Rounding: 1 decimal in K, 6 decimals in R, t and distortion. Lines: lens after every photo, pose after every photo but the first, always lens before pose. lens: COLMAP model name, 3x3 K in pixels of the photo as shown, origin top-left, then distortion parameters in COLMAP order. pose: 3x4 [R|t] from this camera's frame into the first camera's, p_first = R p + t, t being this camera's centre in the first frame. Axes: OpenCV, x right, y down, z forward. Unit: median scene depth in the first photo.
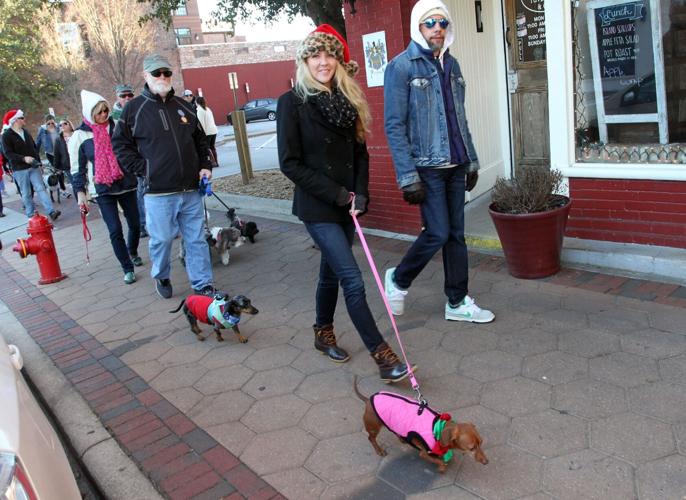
lens RADIAL K [[565.9, 0, 369.8], [0, 565.9, 249.6], [0, 0, 1]] dist [-0.091950, 0.055710]
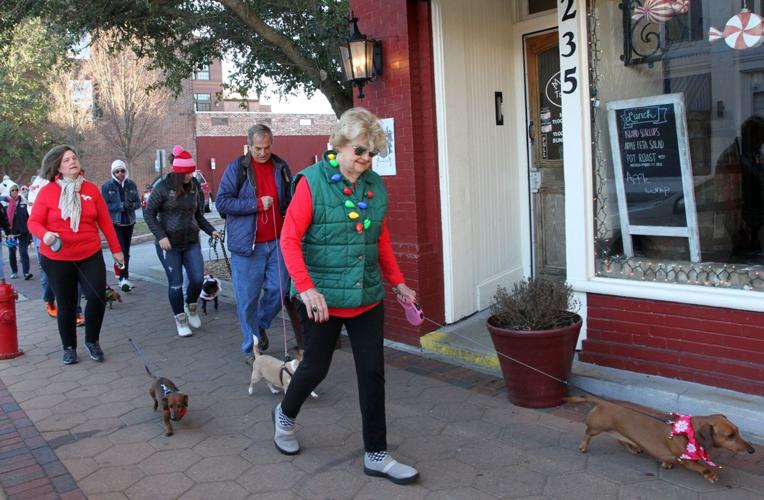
lens RADIAL K [[691.4, 0, 381.6], [0, 691.4, 221.2], [0, 0, 1]] dist [-0.077614, 0.019894]
pose [[0.993578, 0.074804, -0.084889, 0.124793], [-0.089800, 0.977776, -0.189447, -0.007343], [0.068831, 0.195854, 0.978214, -0.090301]]
